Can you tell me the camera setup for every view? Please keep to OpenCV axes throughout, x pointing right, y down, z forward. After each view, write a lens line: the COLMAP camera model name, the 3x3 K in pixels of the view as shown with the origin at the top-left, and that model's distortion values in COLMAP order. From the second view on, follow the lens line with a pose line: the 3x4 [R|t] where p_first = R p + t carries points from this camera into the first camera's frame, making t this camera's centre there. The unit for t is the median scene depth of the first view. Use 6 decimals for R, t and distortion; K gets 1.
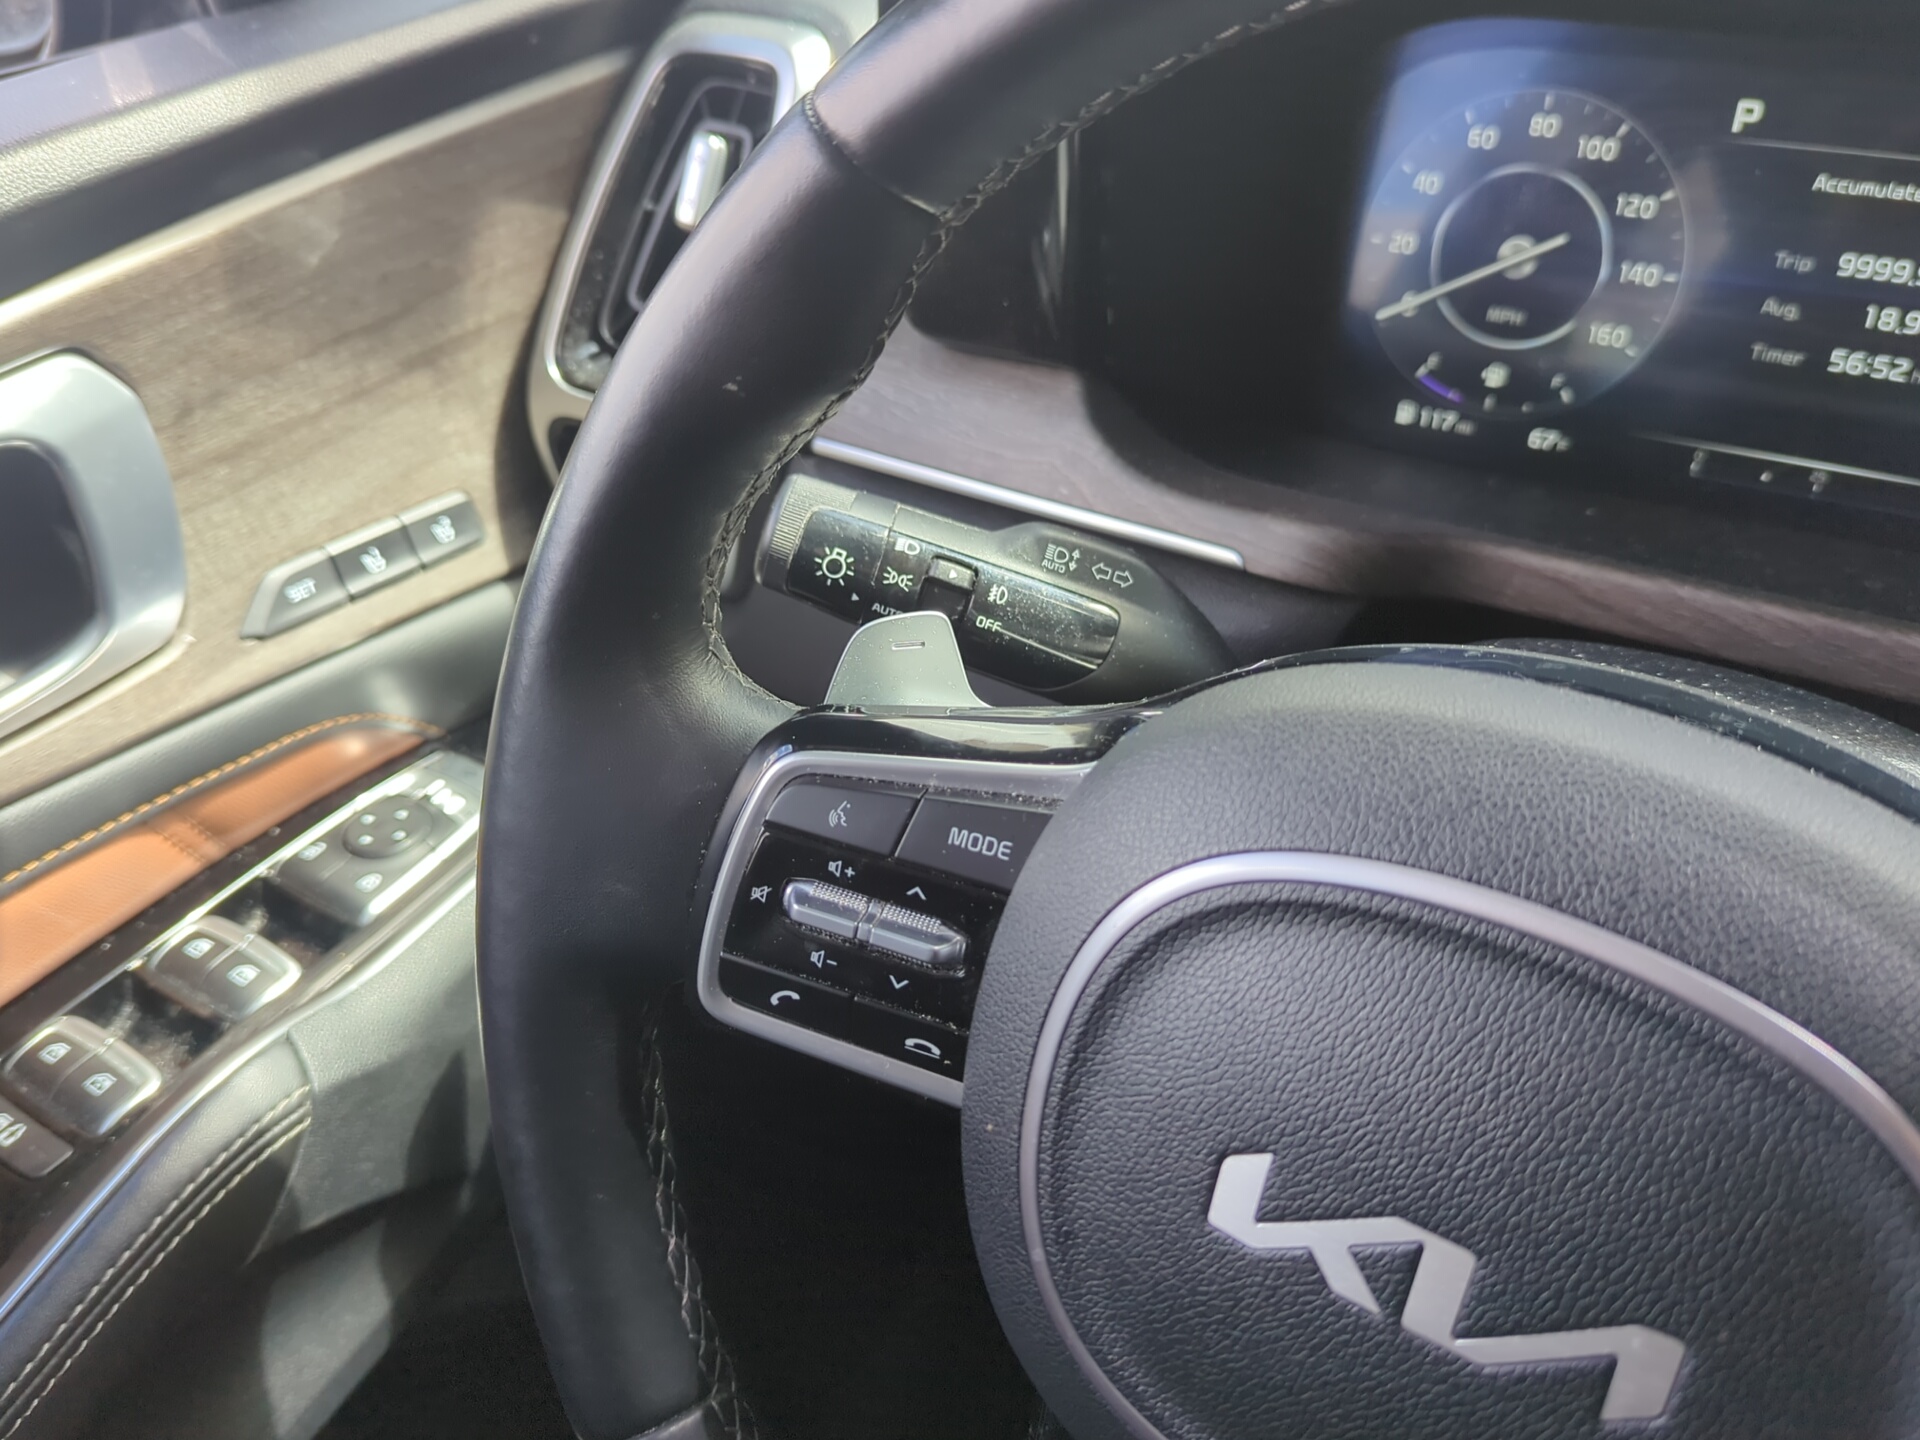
lens RADIAL K [[1634.6, 0, 985.1], [0, 1634.6, 708.8], [0, 0, 1]] dist [0.002543, 0.003848]
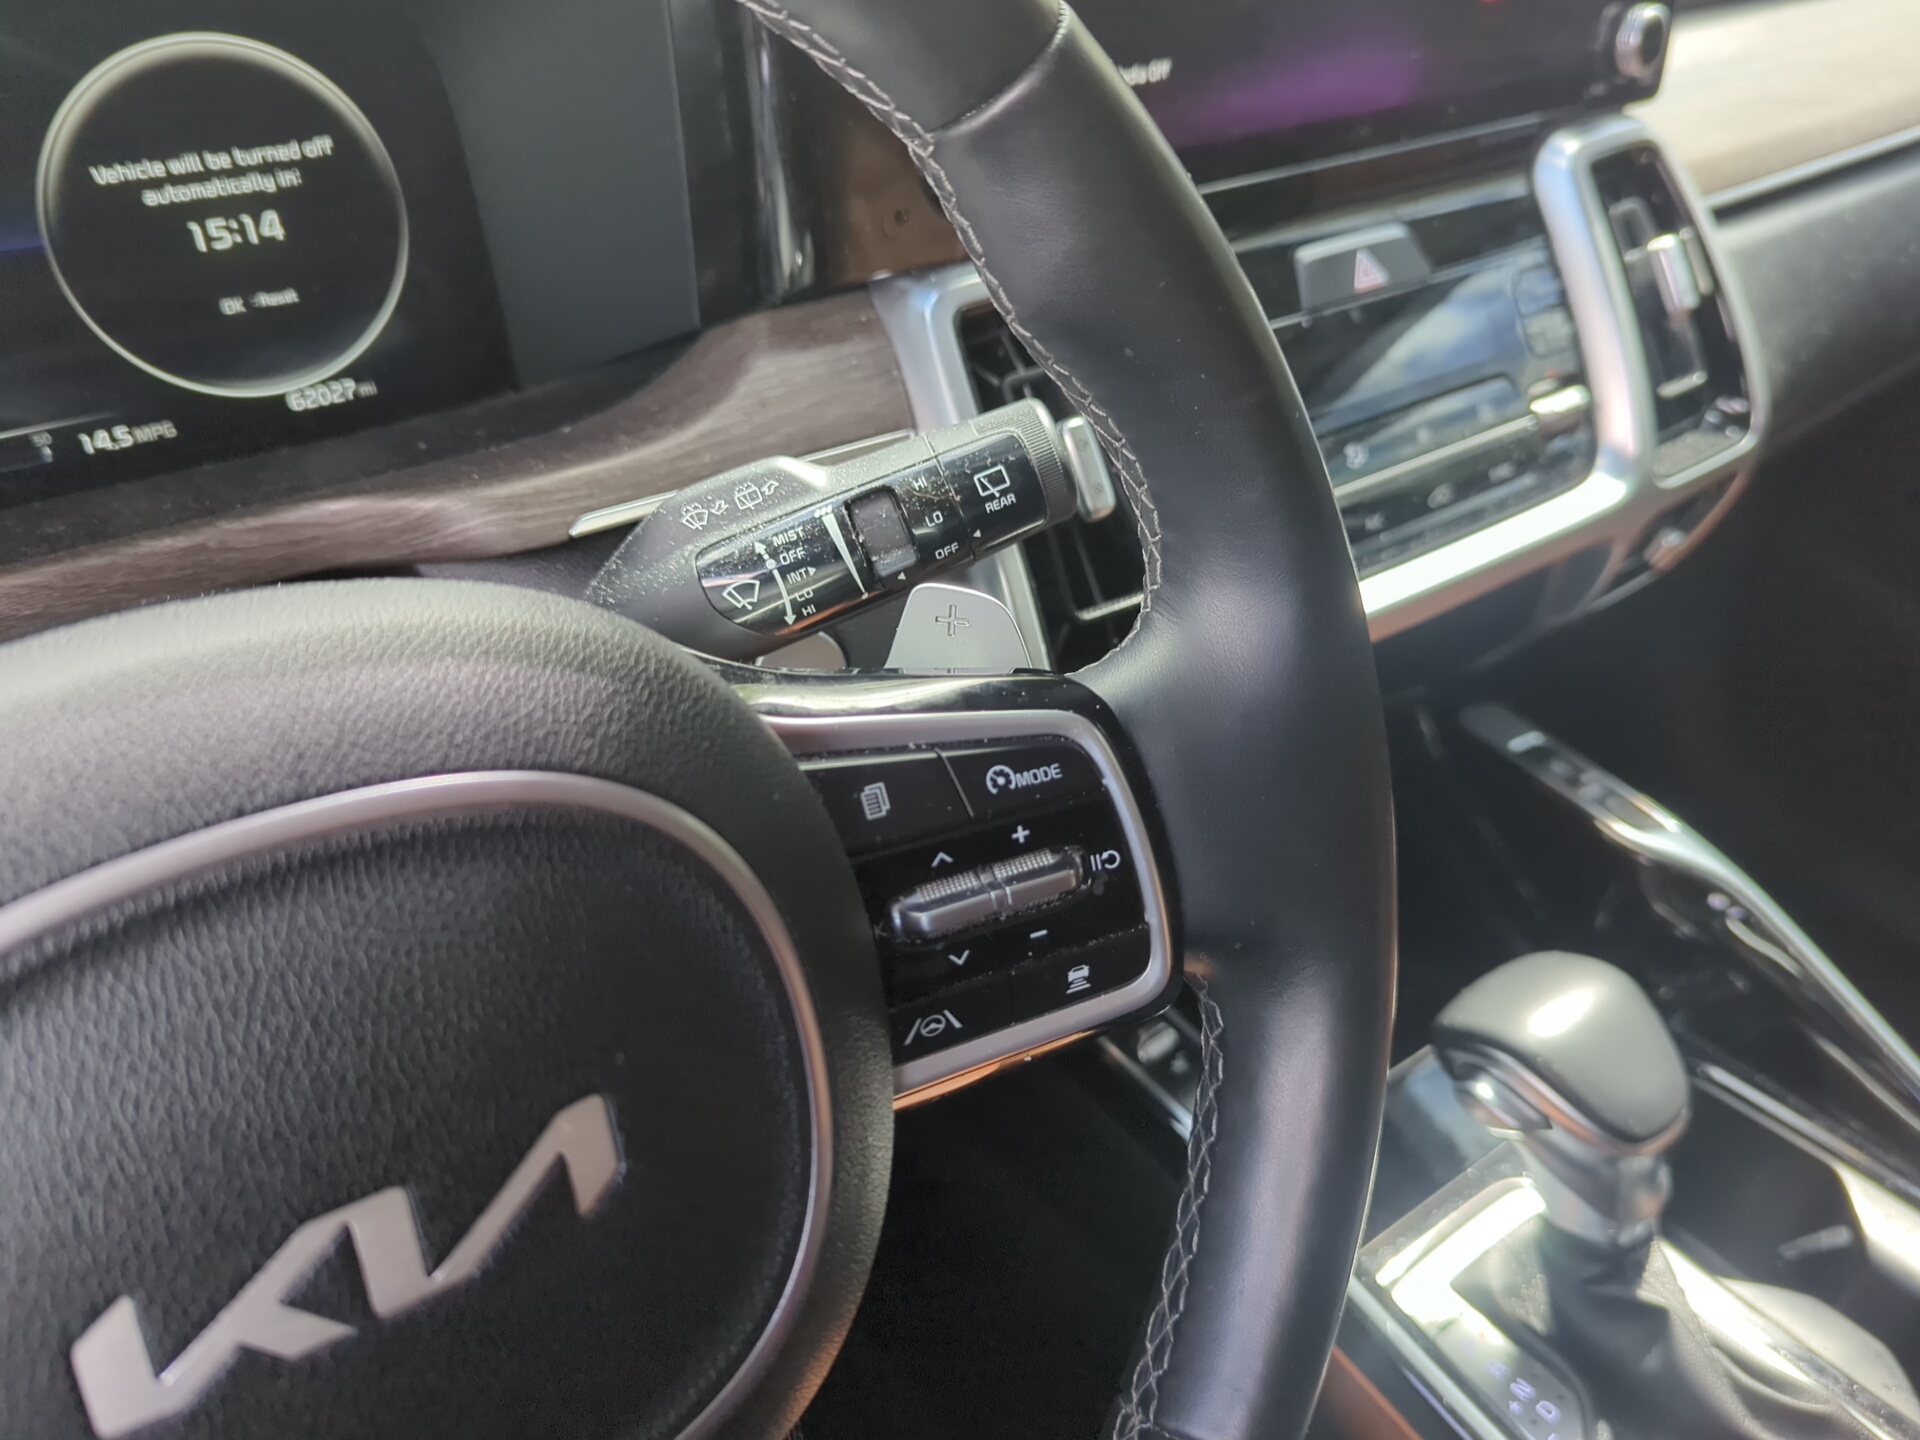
lens RADIAL K [[1616.3, 0, 956.6], [0, 1616.3, 697.4], [0, 0, 1]] dist [0.074735, -0.103606]
pose [[0.346553, -0.454661, 0.820478, -0.099994], [0.482895, 0.836348, 0.259491, 0.012005], [-0.804185, 0.306277, 0.509392, 0.103455]]
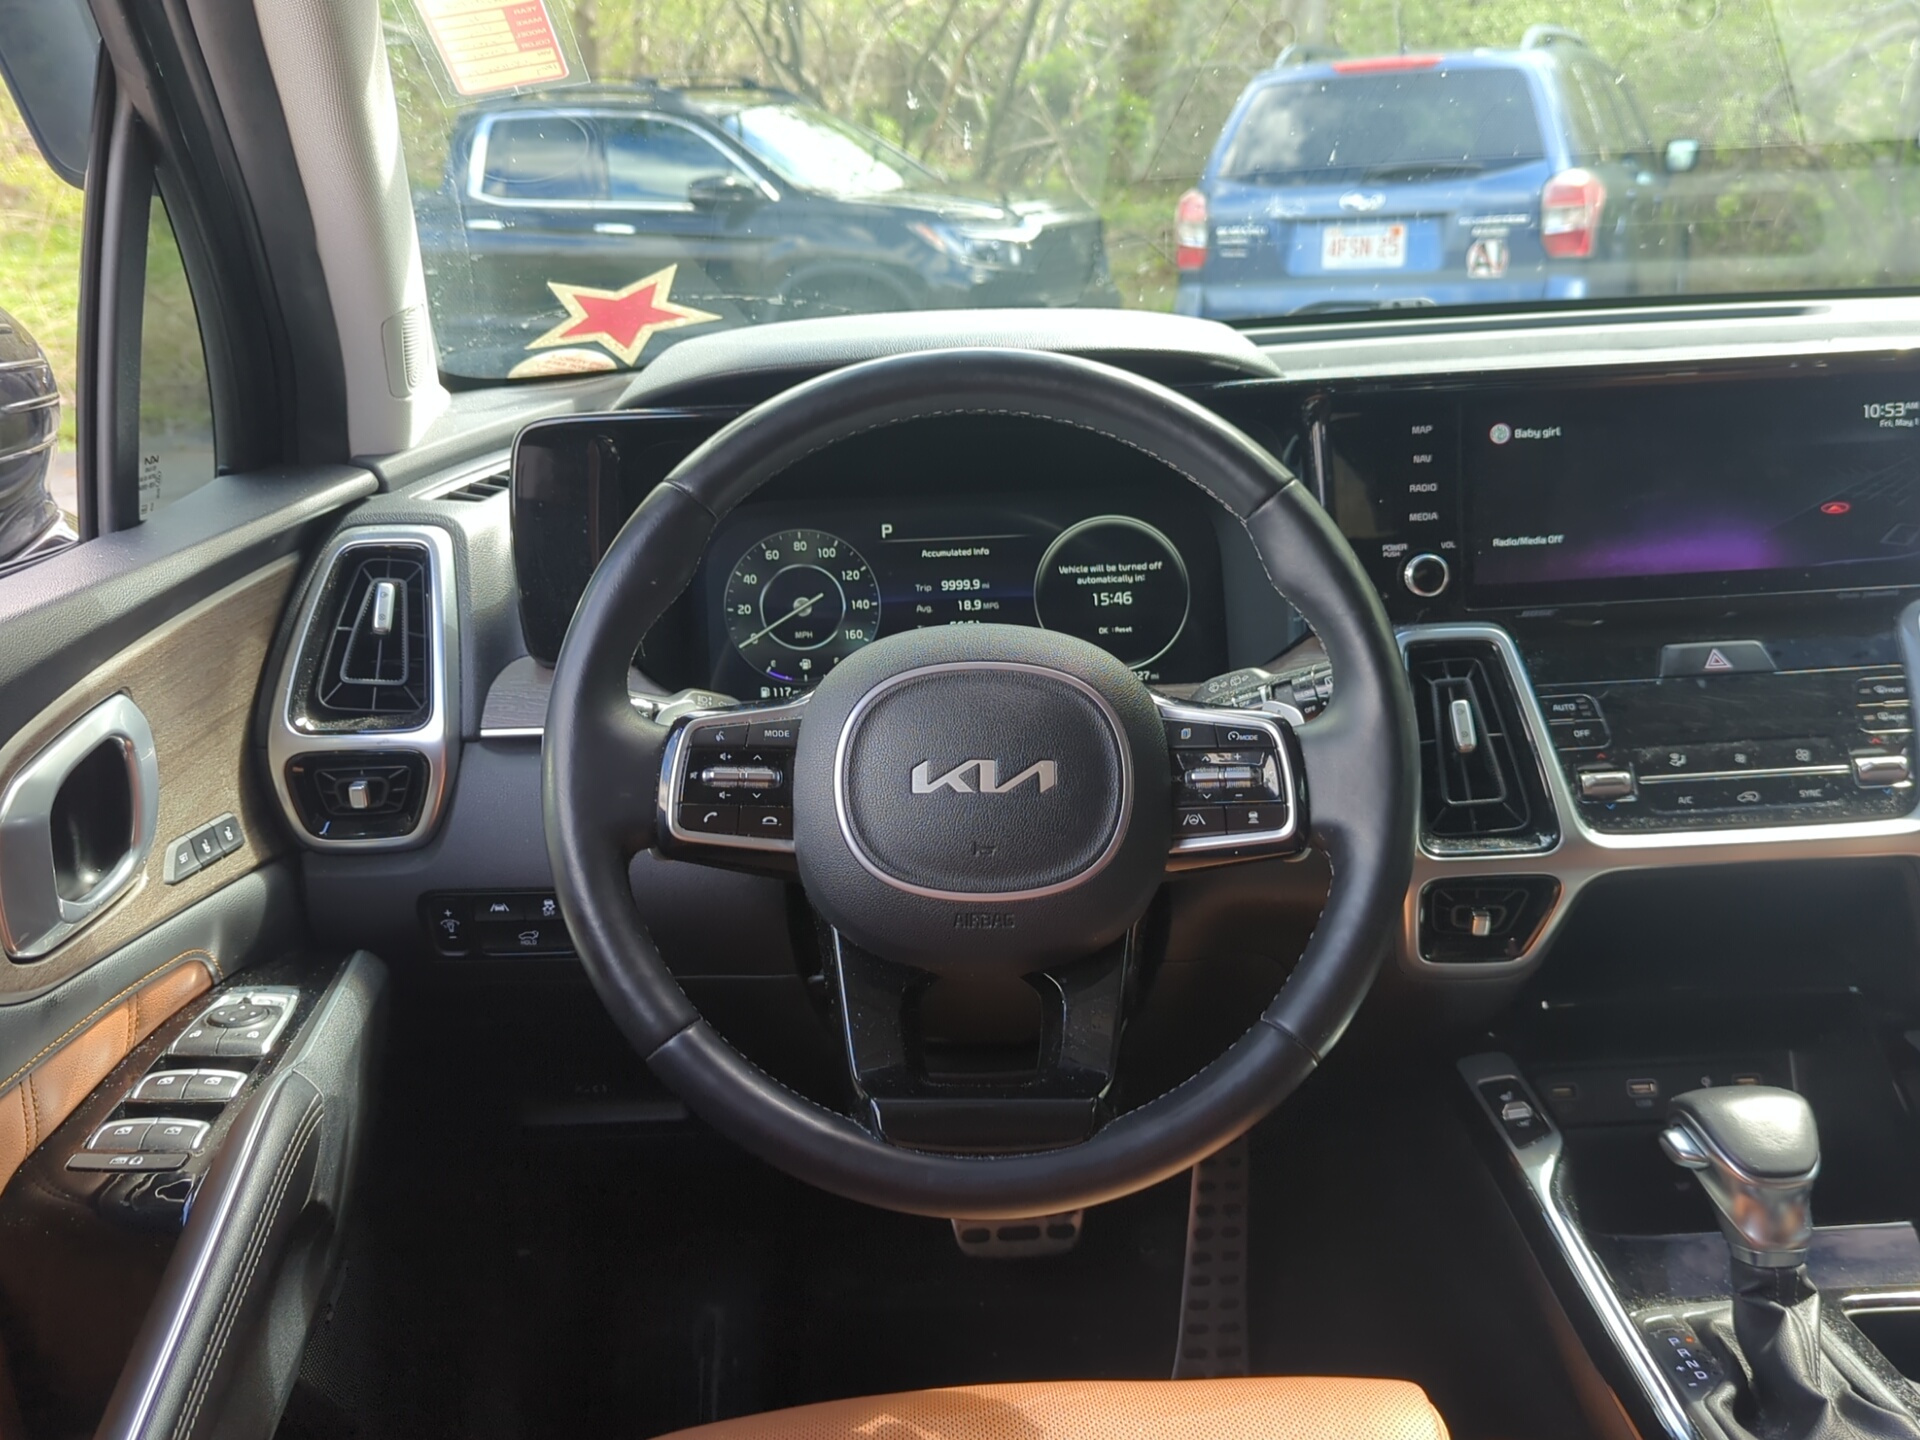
lens RADIAL K [[1901.7, 0, 974.6], [0, 1901.7, 709.7], [0, 0, 1]] dist [0.092939, -0.163044]
pose [[0.826355, -0.107519, 0.552790, -0.901283], [0.311589, 0.904955, -0.289772, 0.651803], [-0.469094, 0.411698, 0.781317, -0.992198]]
